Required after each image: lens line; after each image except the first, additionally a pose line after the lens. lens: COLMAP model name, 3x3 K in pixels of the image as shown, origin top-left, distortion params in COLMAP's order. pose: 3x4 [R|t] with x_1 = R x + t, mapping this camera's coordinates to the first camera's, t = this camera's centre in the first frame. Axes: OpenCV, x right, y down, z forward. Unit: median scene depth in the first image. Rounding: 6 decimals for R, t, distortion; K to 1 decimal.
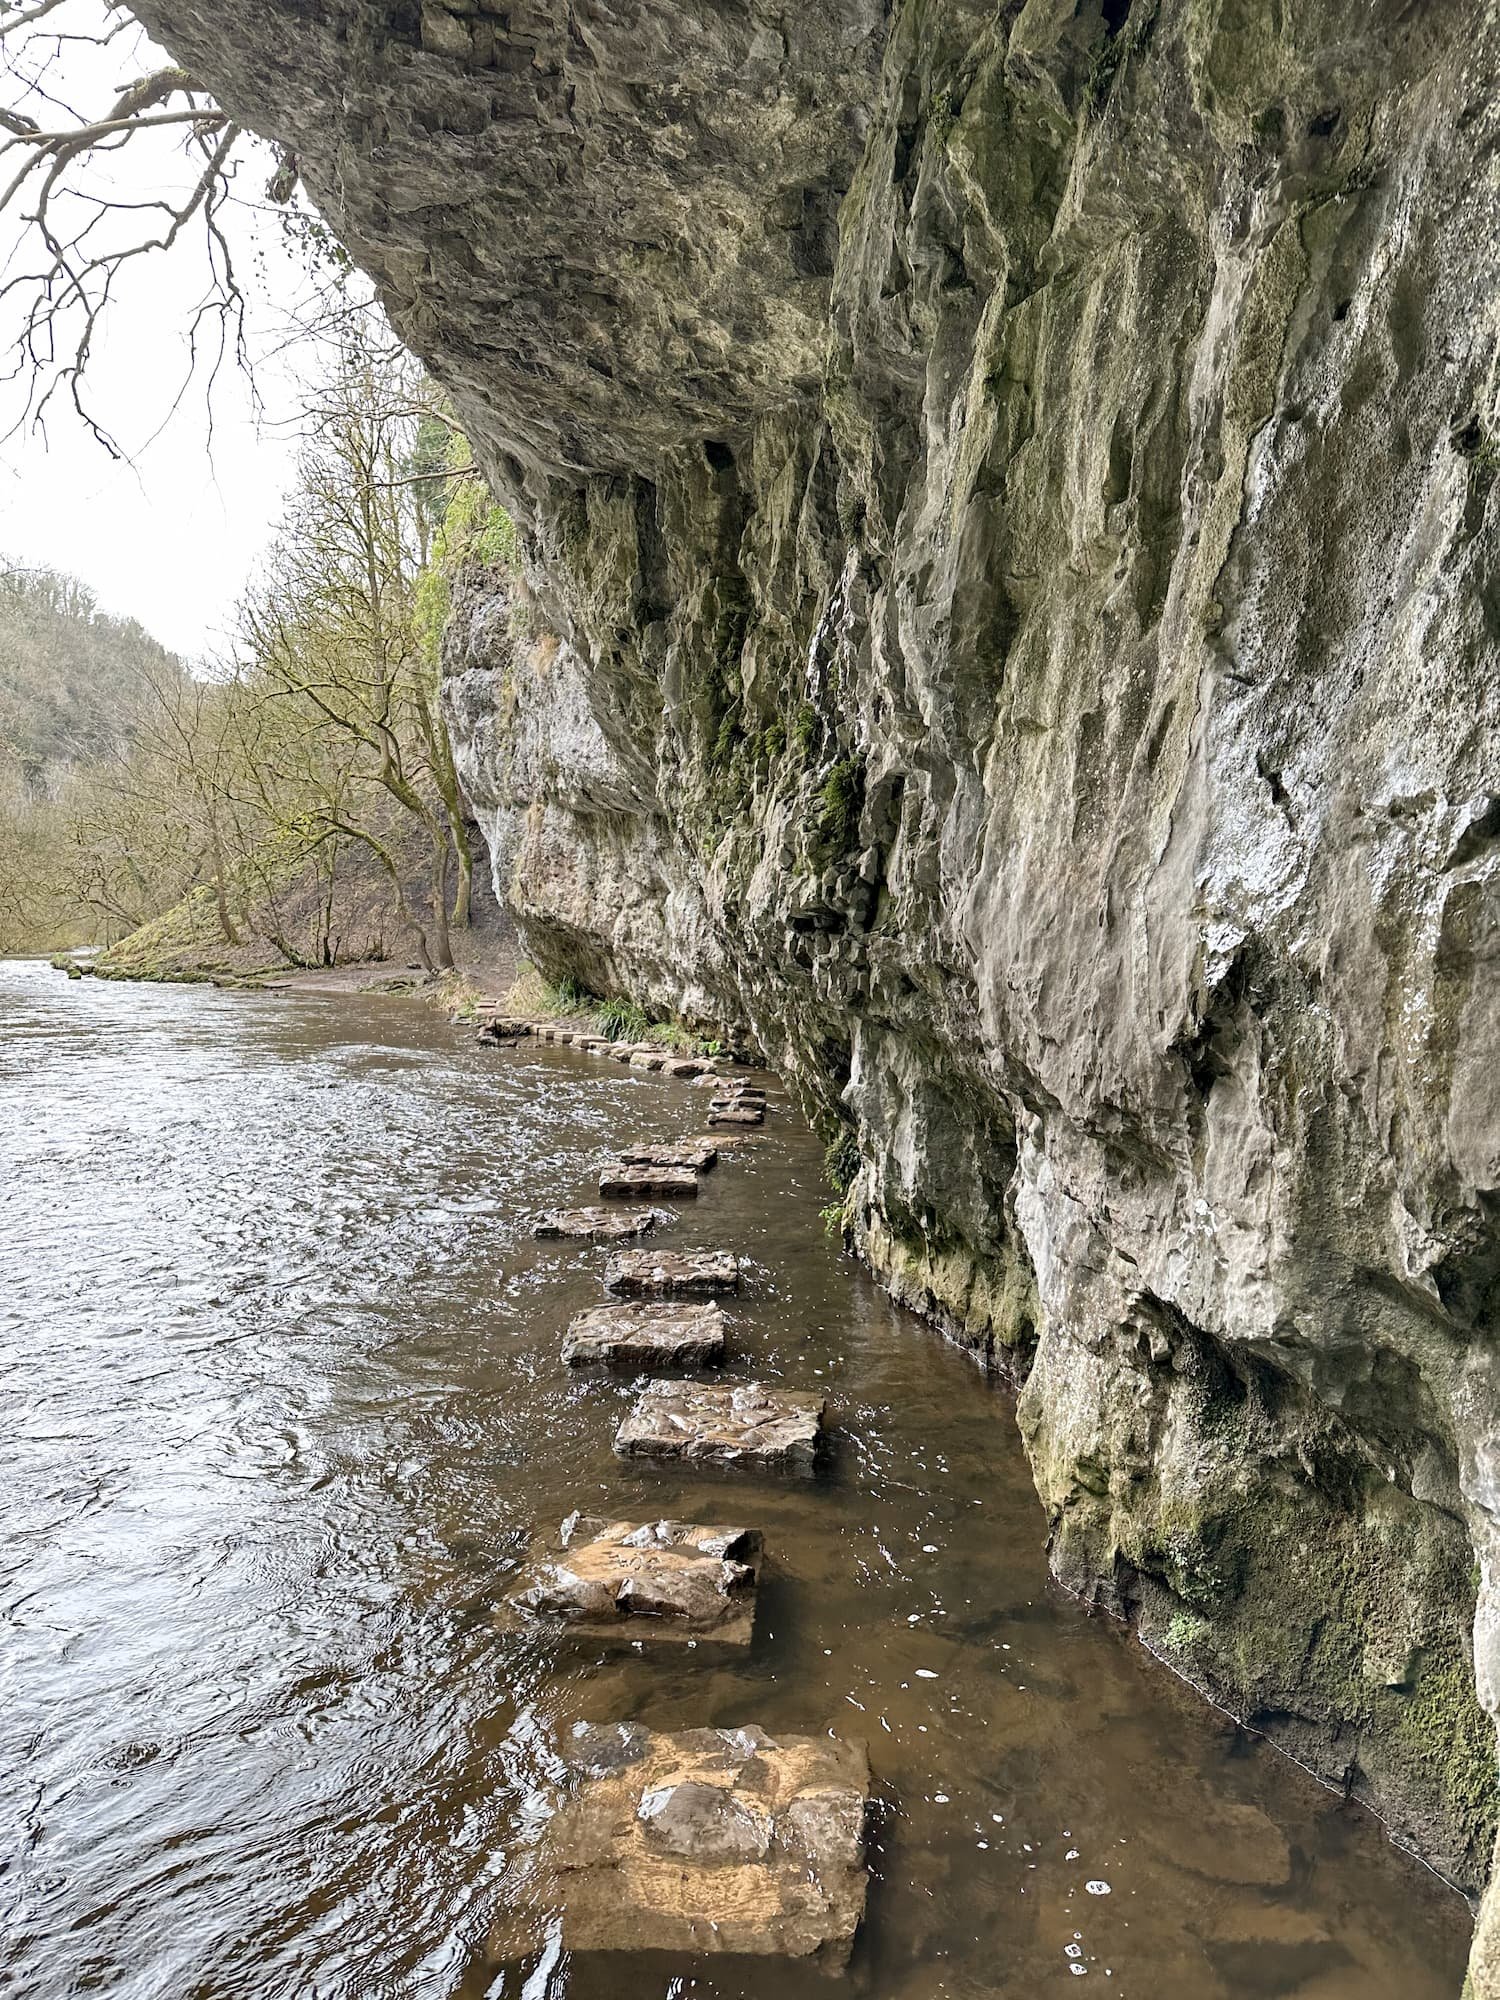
lens RADIAL K [[1141.3, 0, 750.0], [0, 1141.3, 1000.0], [0, 0, 1]] dist [0.018937, -0.001240]
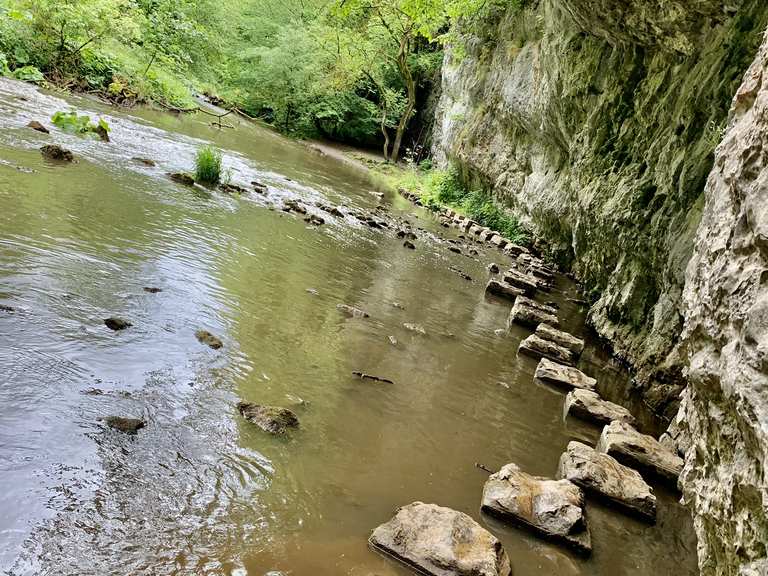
lens RADIAL K [[761.9, 0, 384.0], [0, 761.9, 288.0], [0, 0, 1]] dist [-0.012000, -0.007215]
pose [[0.934427, 0.346025, -0.084338, -0.126048], [-0.334442, 0.933921, 0.126252, 0.024008], [0.122452, -0.089767, 0.988407, -0.486408]]
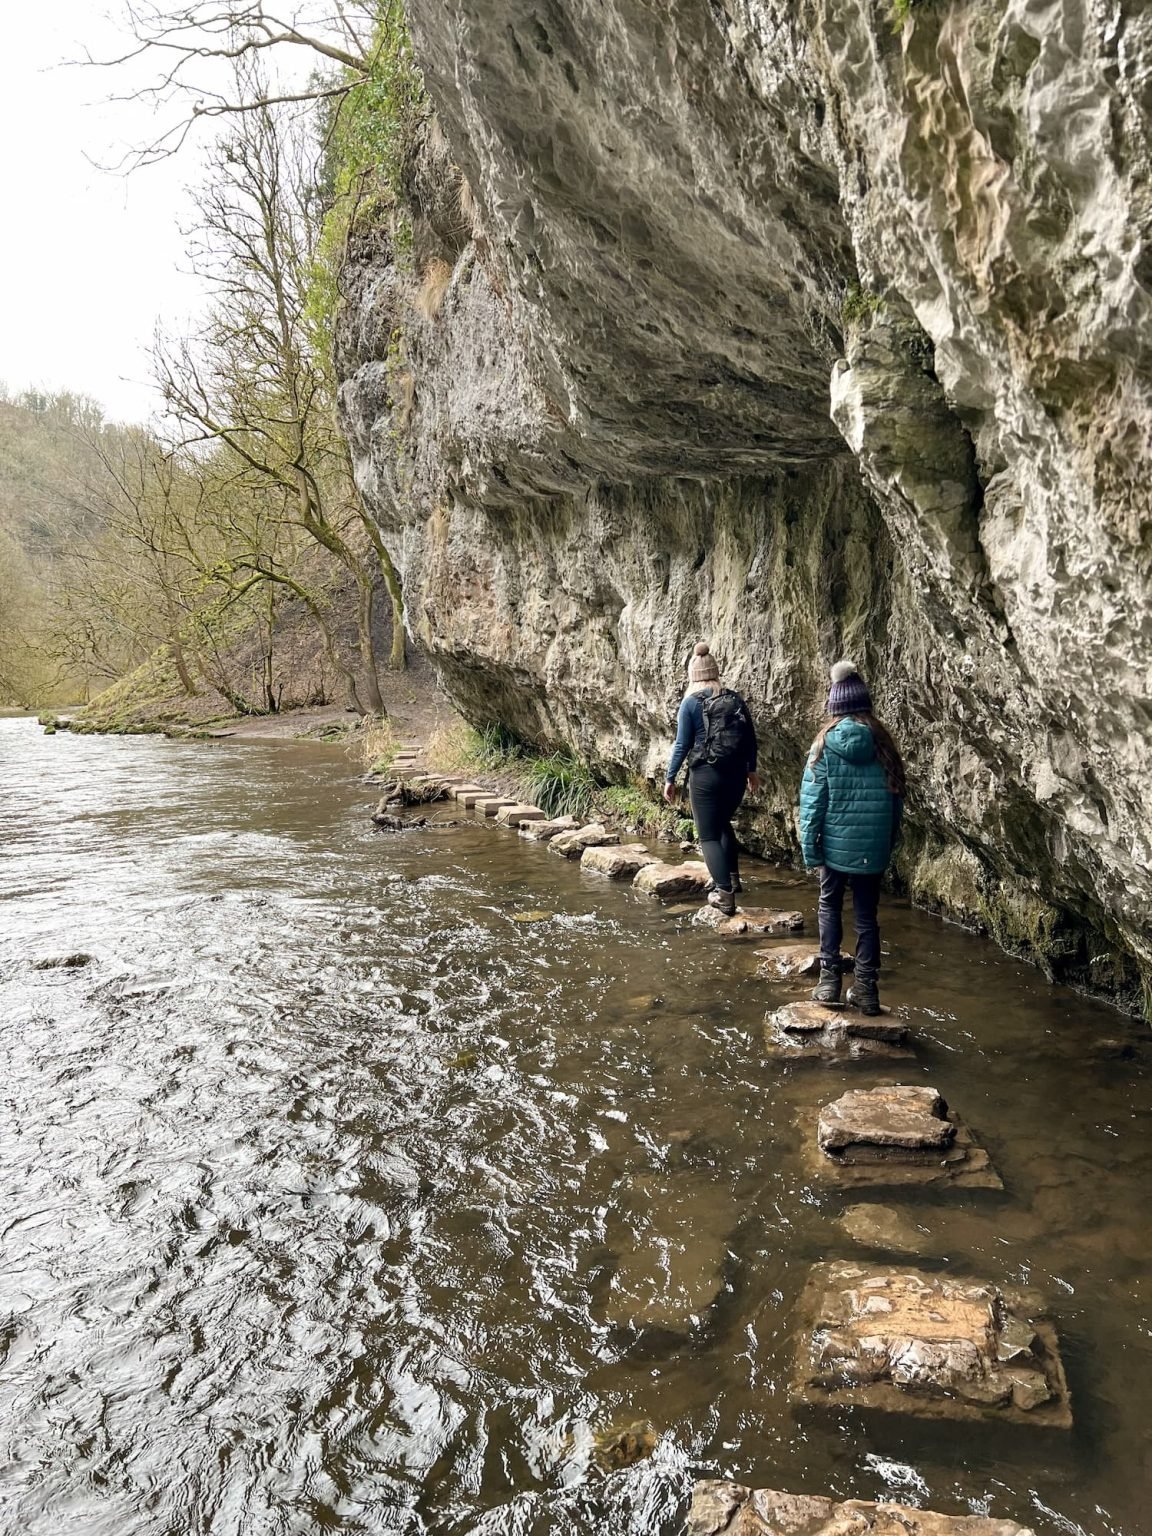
lens RADIAL K [[876.5, 0, 576.0], [0, 876.5, 768.0], [0, 0, 1]] dist [0.018937, -0.001240]
pose [[0.995892, -0.038050, -0.082161, -0.053671], [0.042781, 0.997479, 0.056618, -0.024209], [0.079800, -0.059901, 0.995010, 0.415568]]
